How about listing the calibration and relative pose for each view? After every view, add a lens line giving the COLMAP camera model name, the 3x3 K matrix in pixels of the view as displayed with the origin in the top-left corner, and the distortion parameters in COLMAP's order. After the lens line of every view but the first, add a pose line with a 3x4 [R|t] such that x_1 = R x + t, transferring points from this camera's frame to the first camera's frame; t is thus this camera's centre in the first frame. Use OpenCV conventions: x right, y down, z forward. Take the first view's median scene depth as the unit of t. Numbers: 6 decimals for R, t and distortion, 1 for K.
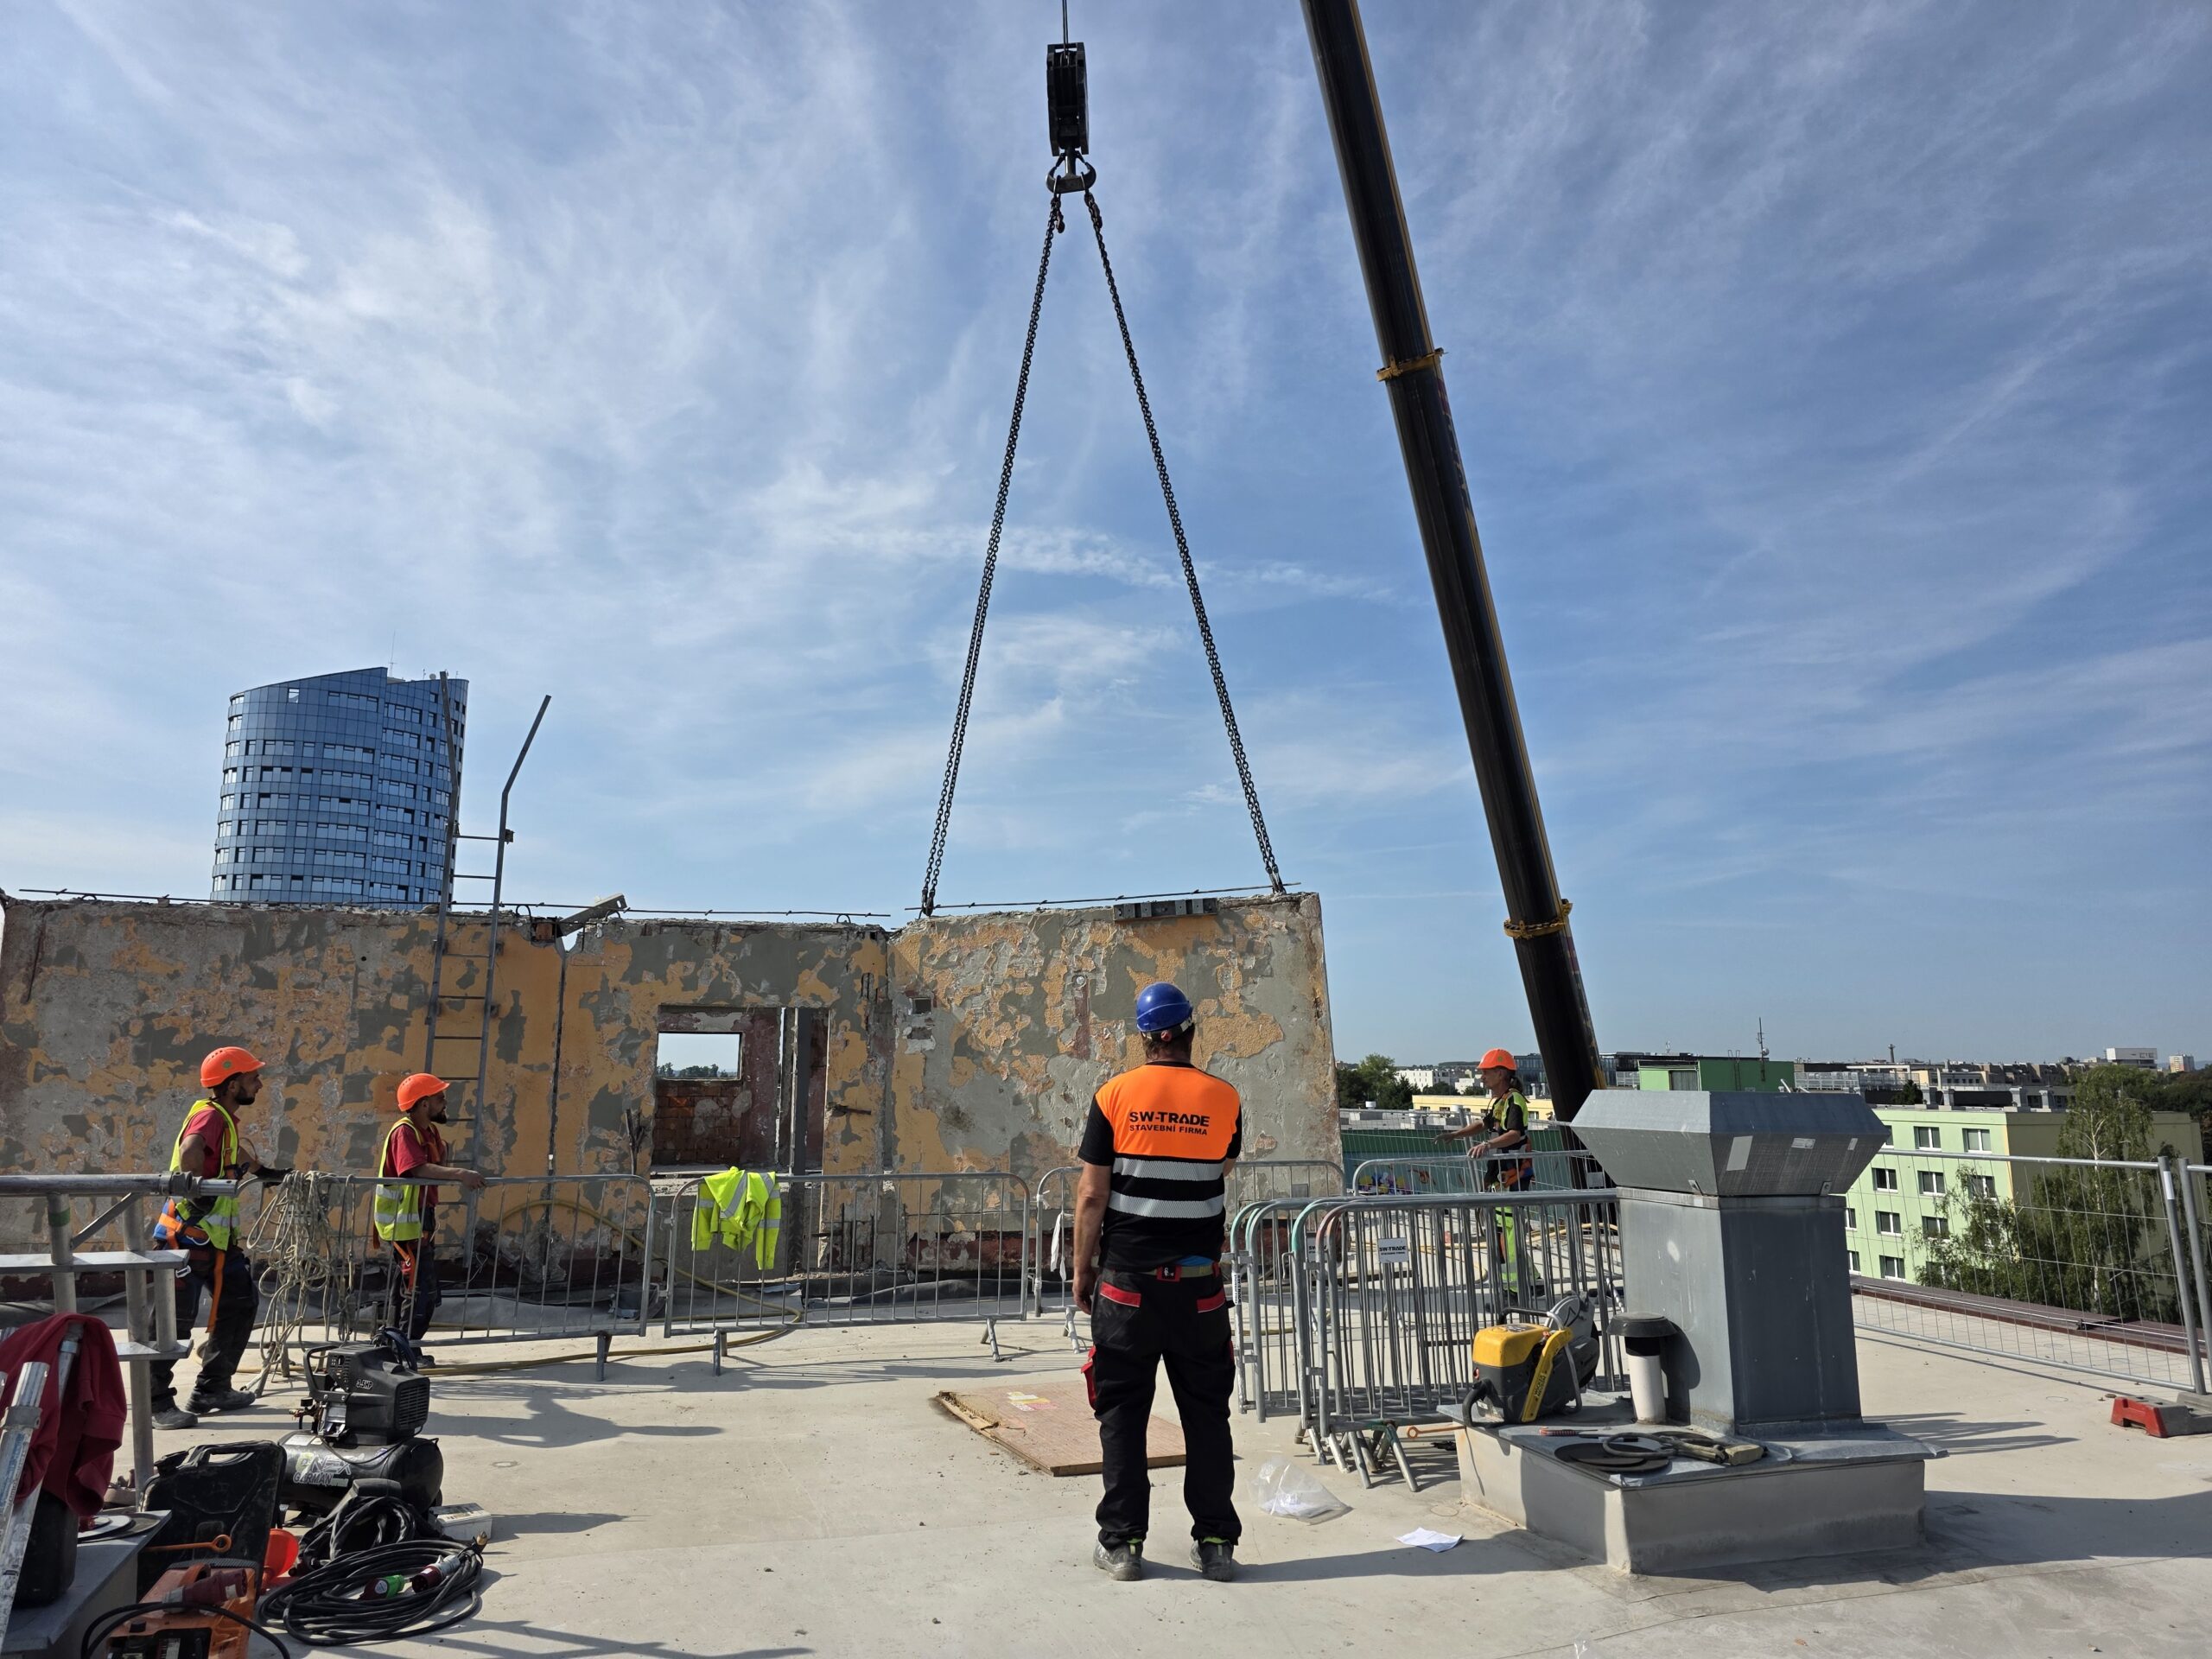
lens RADIAL K [[1498.6, 0, 1109.2], [0, 1498.6, 839.8], [0, 0, 1]] dist [0.076369, -0.079960]
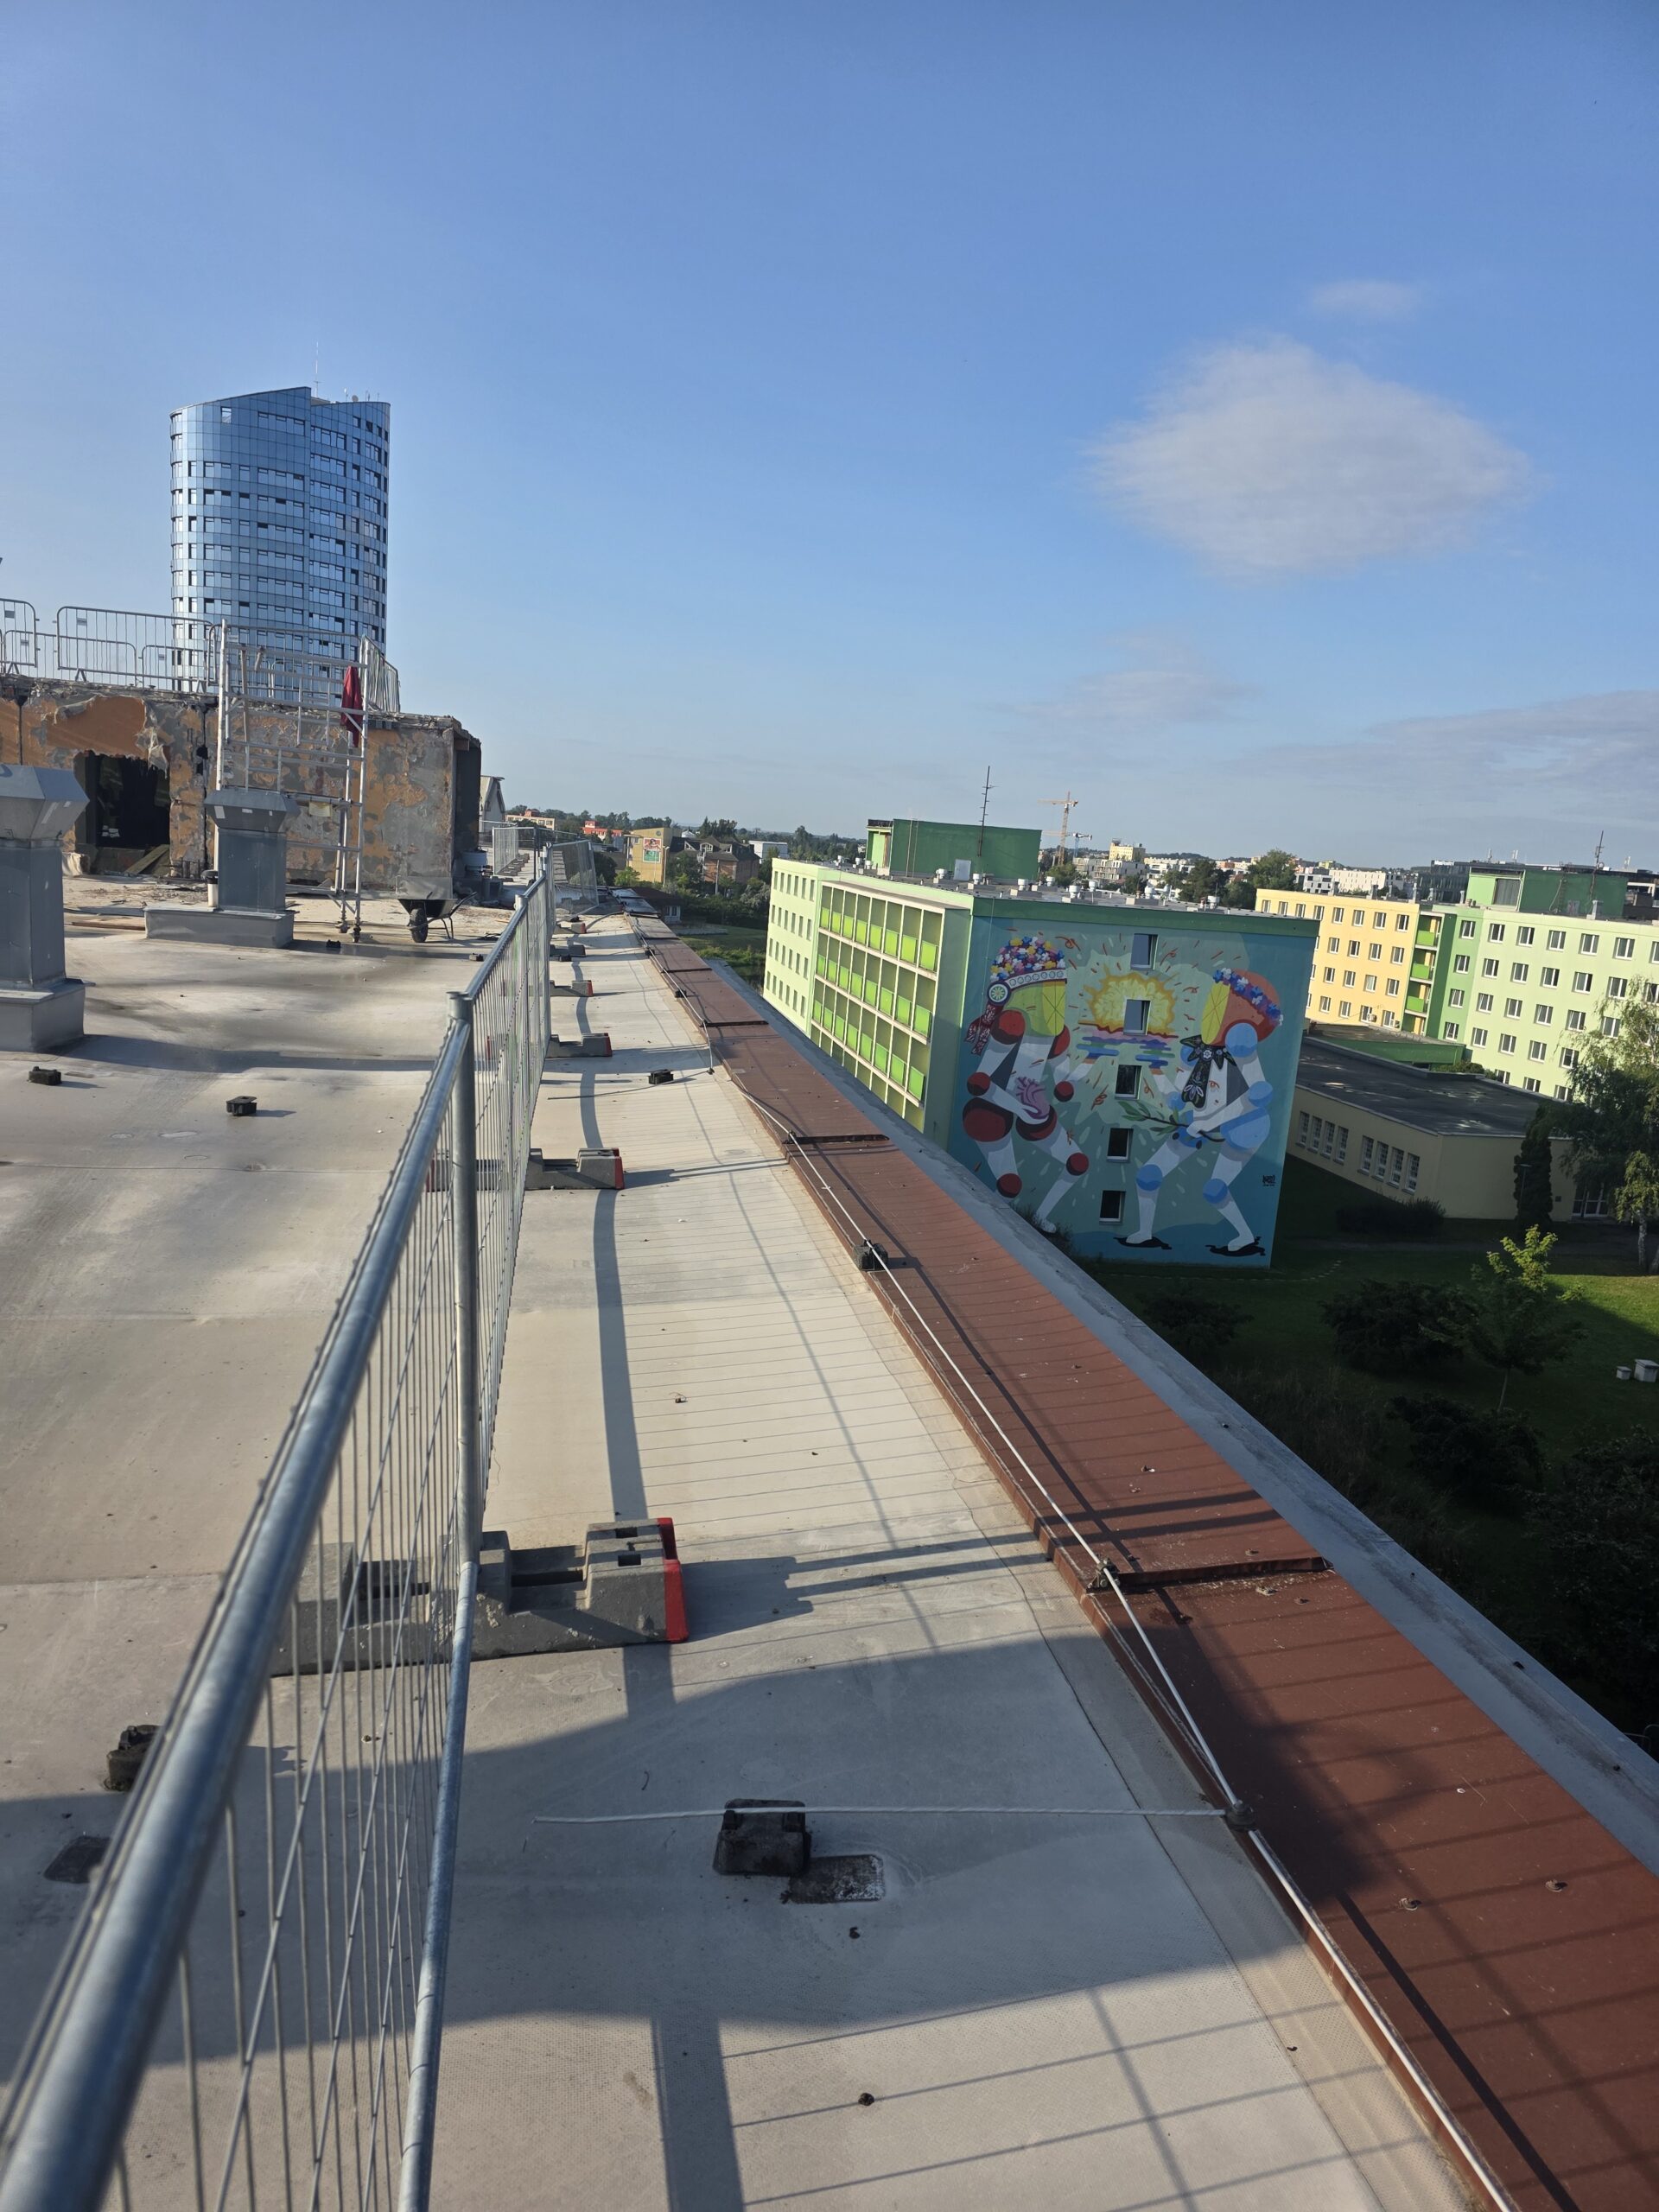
lens RADIAL K [[1498.6, 0, 825.4], [0, 1498.6, 1110.3], [0, 0, 1]] dist [0.076369, -0.079960]
pose [[0.985878, 0.096822, -0.136641, 0.874255], [-0.047627, 0.944337, 0.325514, -0.116552], [0.160552, -0.314410, 0.935612, -0.780689]]
